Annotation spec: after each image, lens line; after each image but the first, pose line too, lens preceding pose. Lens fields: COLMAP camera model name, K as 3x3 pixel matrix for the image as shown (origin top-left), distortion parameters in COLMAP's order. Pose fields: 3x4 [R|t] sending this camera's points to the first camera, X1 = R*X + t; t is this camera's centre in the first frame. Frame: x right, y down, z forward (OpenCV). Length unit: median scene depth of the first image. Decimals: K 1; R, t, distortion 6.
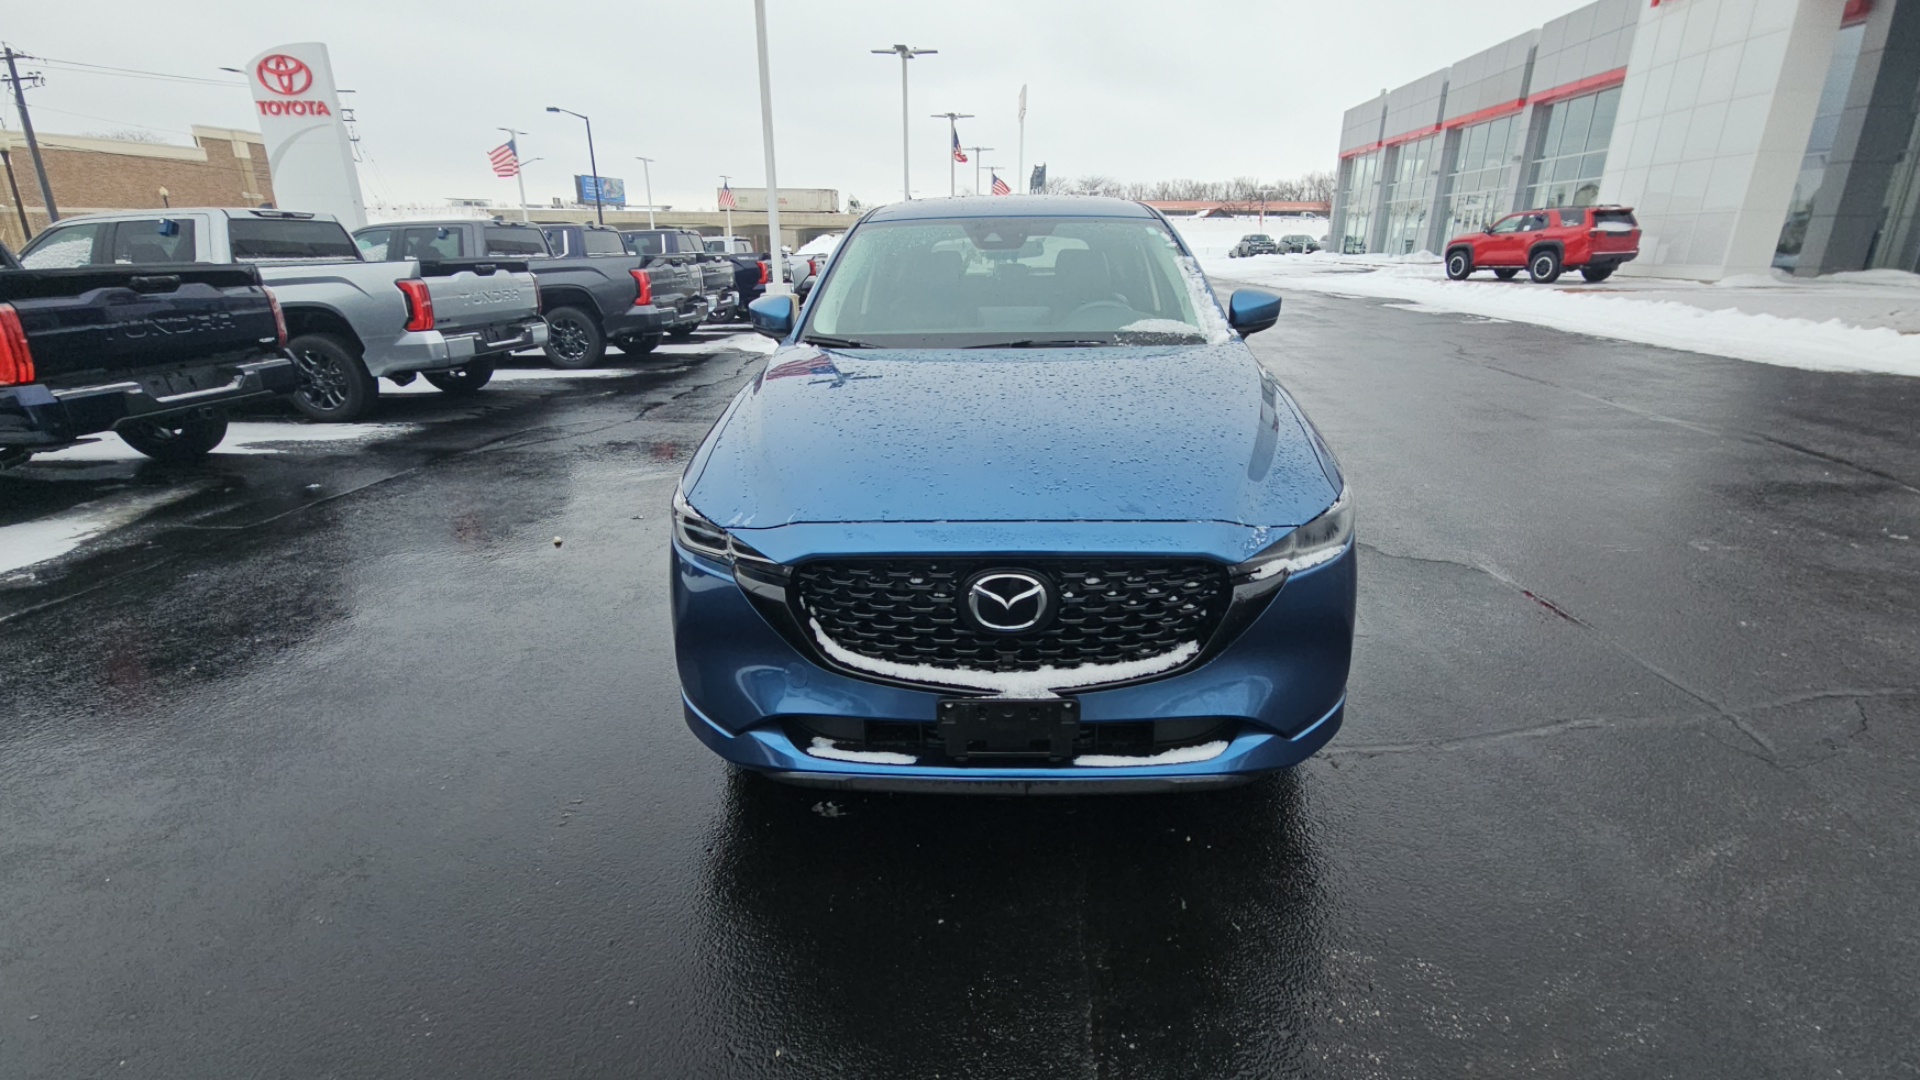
lens RADIAL K [[846.0, 0, 991.4], [0, 846.0, 531.0], [0, 0, 1]] dist [0.008175, -0.006735]
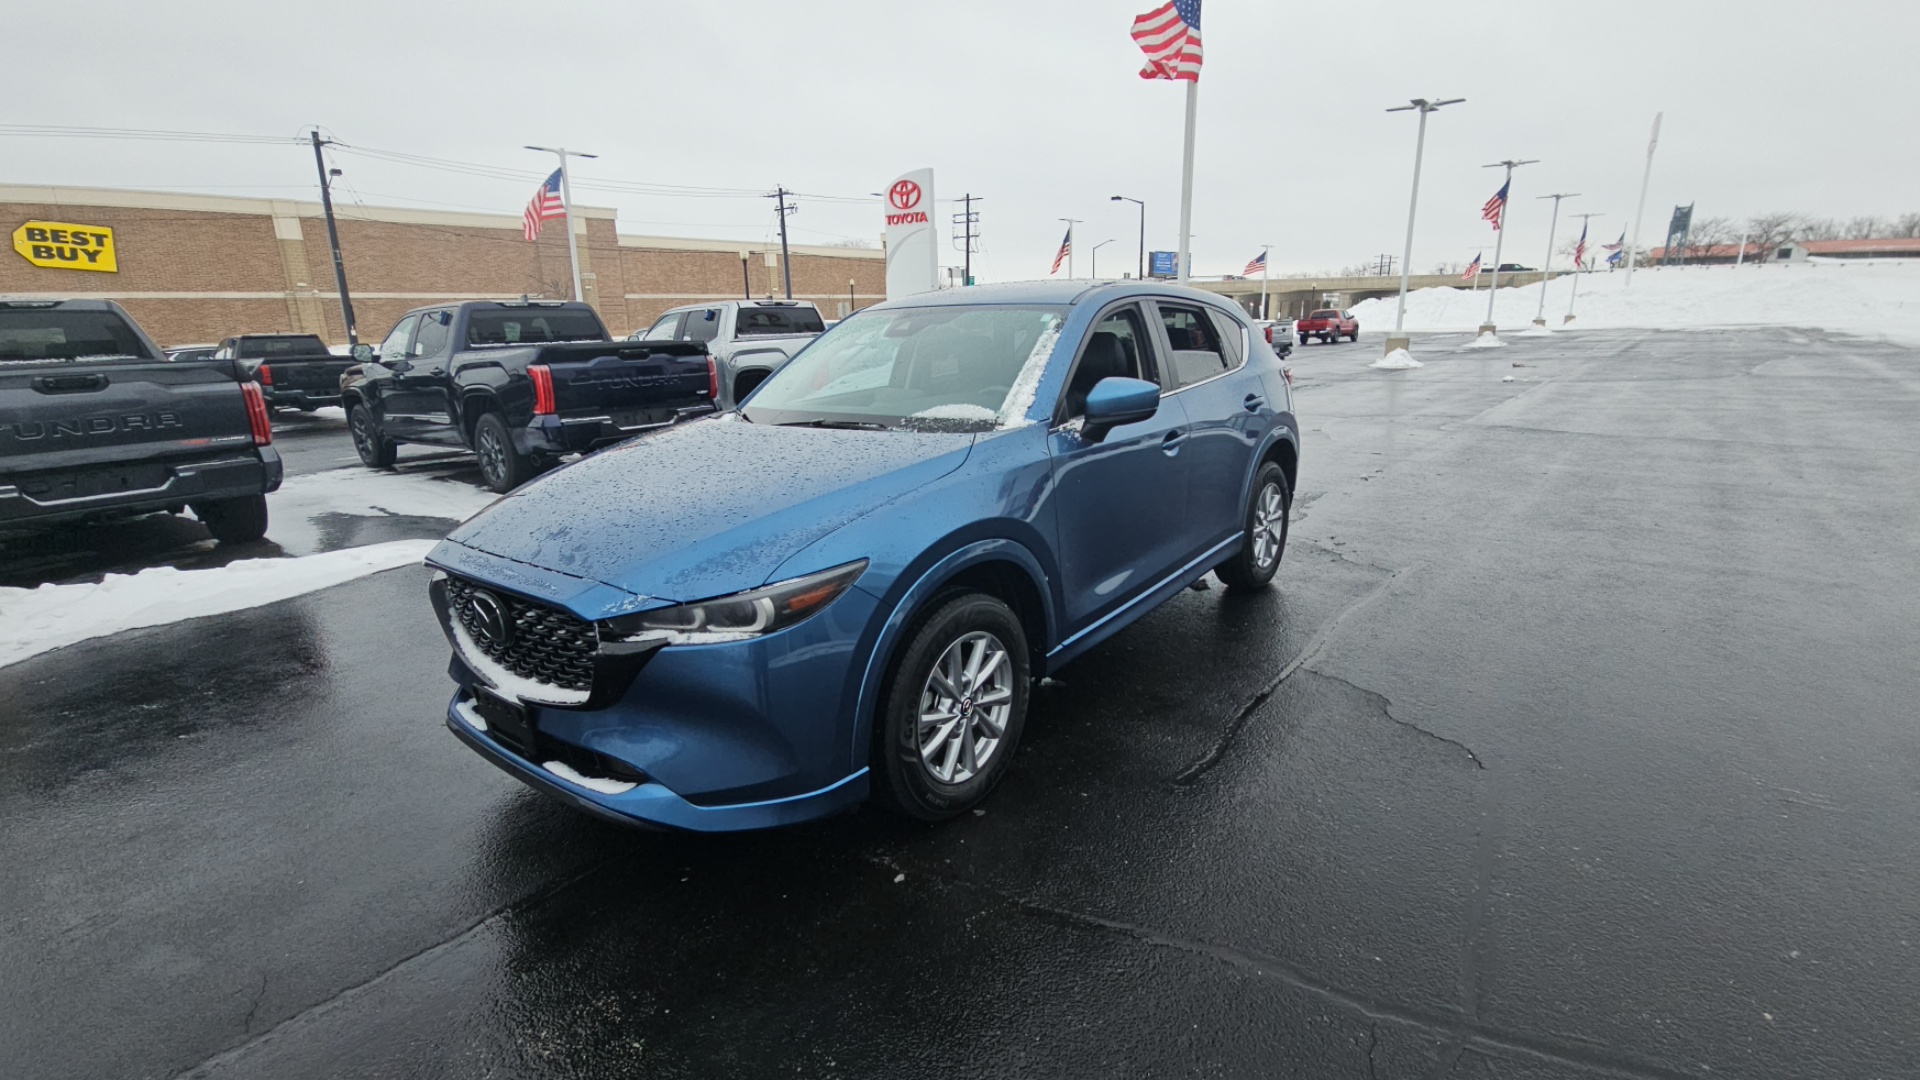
lens RADIAL K [[846.0, 0, 1002.1], [0, 846.0, 539.2], [0, 0, 1]] dist [0.008175, -0.006735]
pose [[0.822772, 0.130016, -0.553301, 0.321484], [-0.163753, 0.986432, -0.011711, -0.035222], [0.544271, 0.100240, 0.832899, 0.077220]]
